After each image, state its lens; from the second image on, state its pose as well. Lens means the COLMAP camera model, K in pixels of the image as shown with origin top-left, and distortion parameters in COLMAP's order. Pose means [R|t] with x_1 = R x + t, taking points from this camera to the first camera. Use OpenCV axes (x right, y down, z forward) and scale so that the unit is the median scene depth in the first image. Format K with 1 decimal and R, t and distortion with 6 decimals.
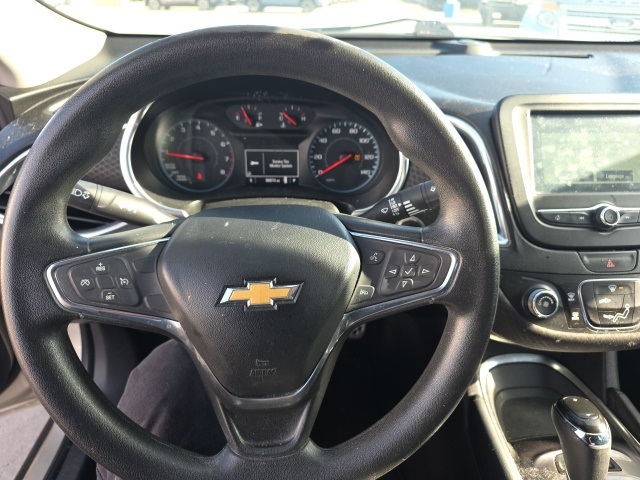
lens RADIAL K [[426.2, 0, 324.2], [0, 426.2, 237.6], [0, 0, 1]] dist [0.039967, -0.021847]
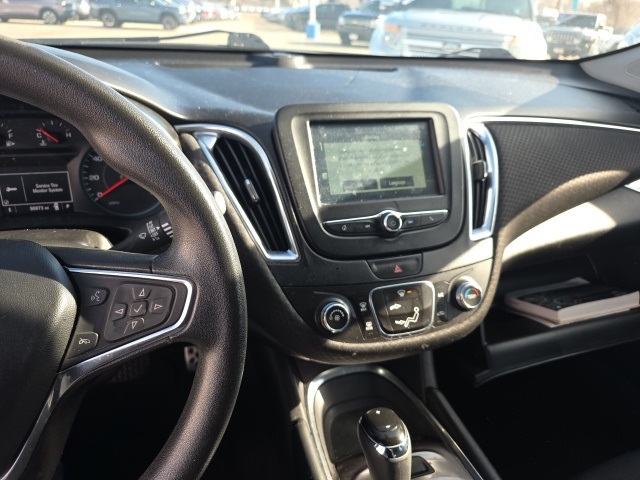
lens RADIAL K [[426.2, 0, 307.3], [0, 426.2, 236.6], [0, 0, 1]] dist [0.039967, -0.021847]
pose [[0.972879, -0.083591, 0.215682, 0.236444], [0.091802, 0.995374, -0.028320, -0.005764], [-0.212317, 0.047352, 0.976053, 0.065750]]
